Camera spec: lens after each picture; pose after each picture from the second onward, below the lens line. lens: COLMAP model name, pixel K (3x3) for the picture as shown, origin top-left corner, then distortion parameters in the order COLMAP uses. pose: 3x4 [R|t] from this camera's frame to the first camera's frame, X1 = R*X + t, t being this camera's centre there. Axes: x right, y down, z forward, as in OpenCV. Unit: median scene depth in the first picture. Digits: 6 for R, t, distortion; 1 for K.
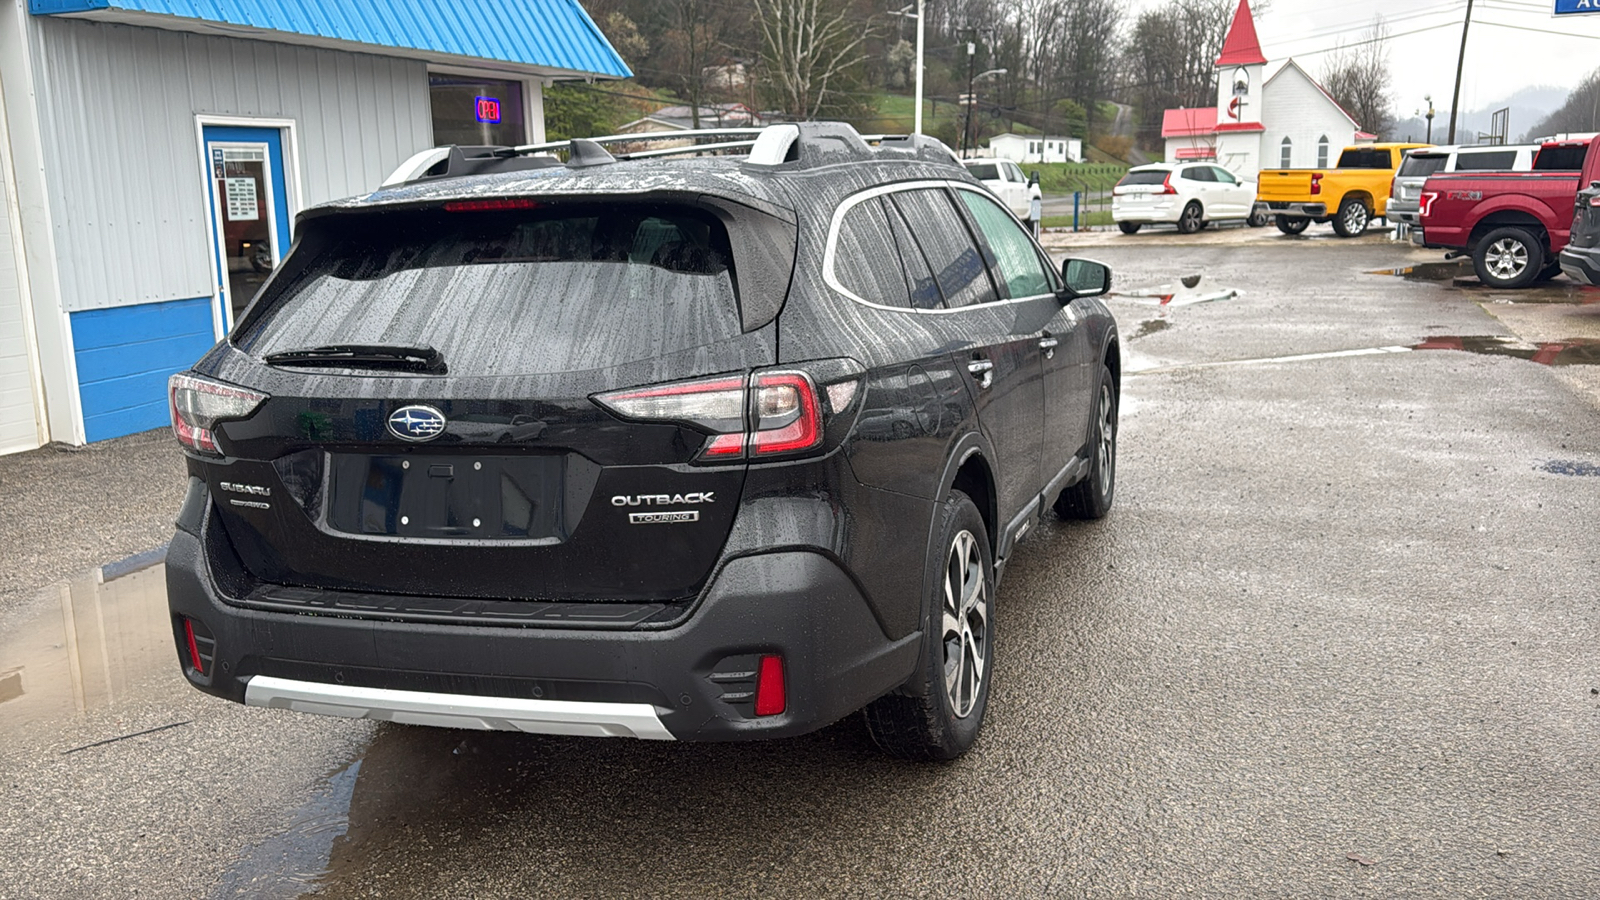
lens RADIAL K [[1366.2, 0, 813.2], [0, 1366.2, 453.8], [0, 0, 1]] dist [0.162093, -0.323367]
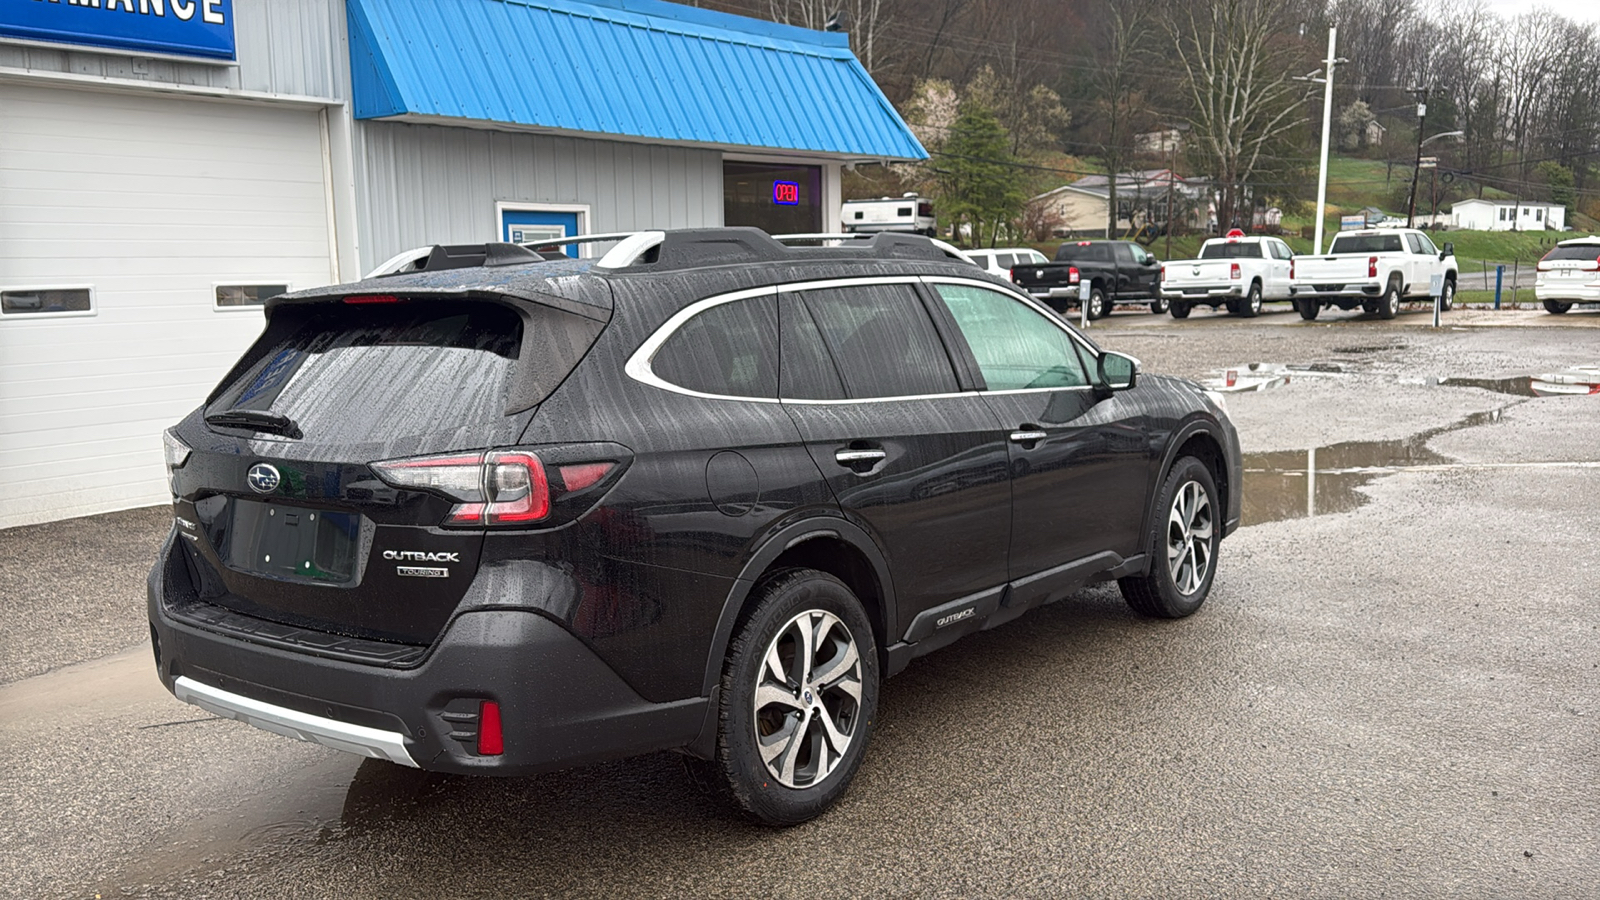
lens RADIAL K [[1366.0, 0, 800.0], [0, 1366.0, 450.0], [0, 0, 1]] dist [0.162125, -0.313602]
pose [[0.950561, 0.053147, -0.305956, 0.153923], [-0.068275, 0.996906, -0.038952, -0.009164], [0.302939, 0.057916, 0.951248, -0.005071]]
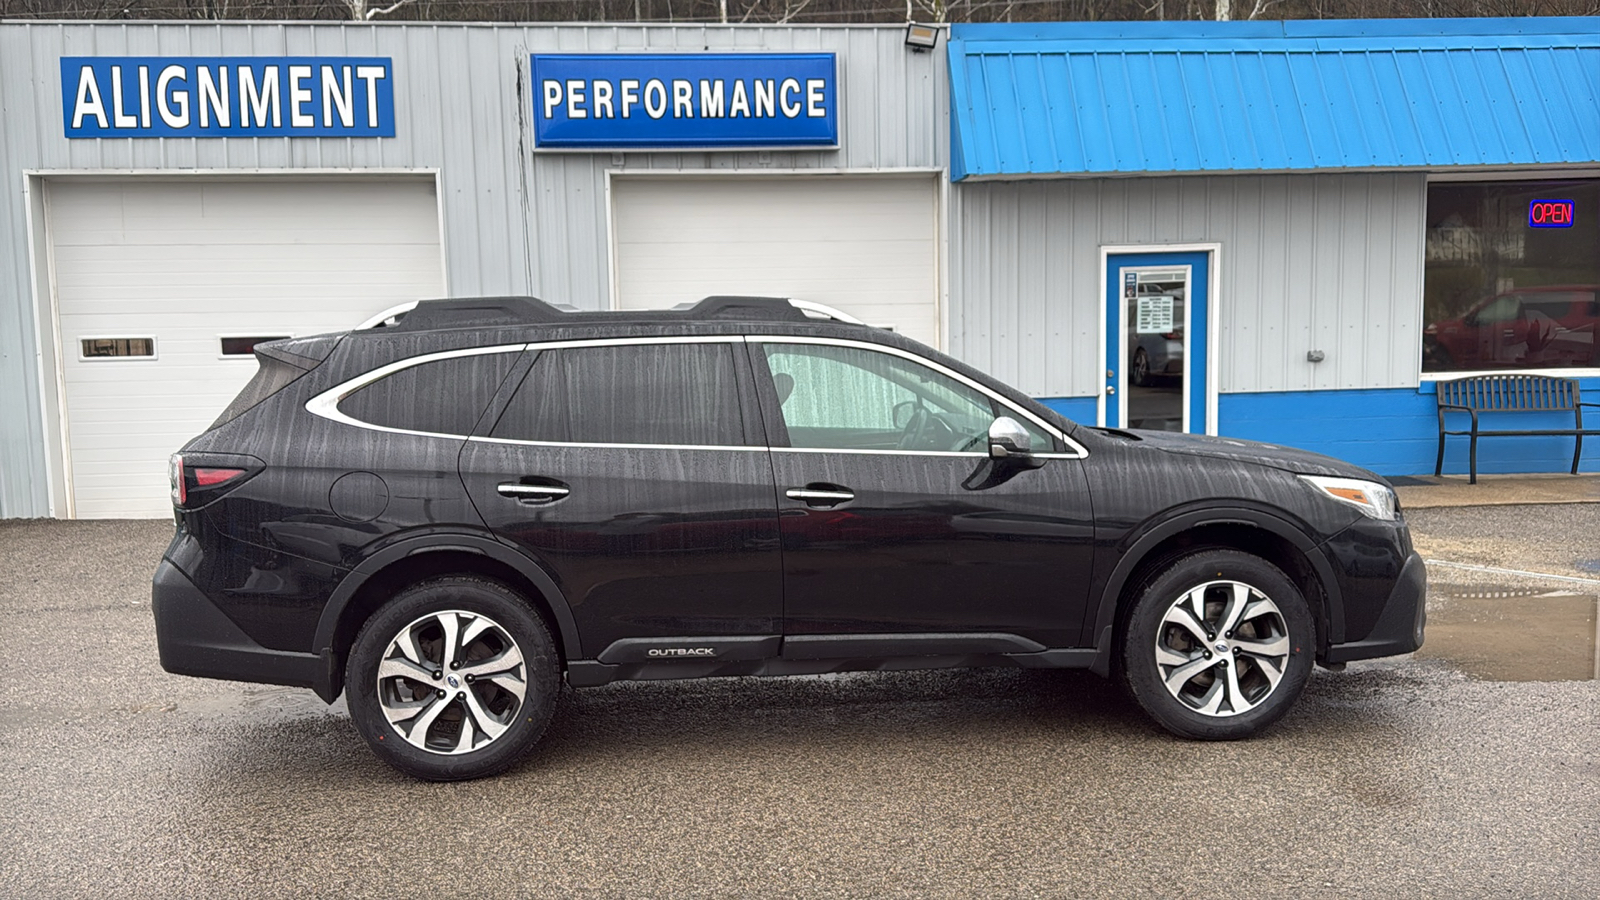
lens RADIAL K [[1366.0, 0, 800.0], [0, 1366.0, 450.0], [0, 0, 1]] dist [0.162125, -0.313602]
pose [[0.429745, 0.108132, -0.896452, 0.514193], [-0.163536, 0.985706, 0.040501, -0.072883], [0.888017, 0.129197, 0.441286, 0.256112]]
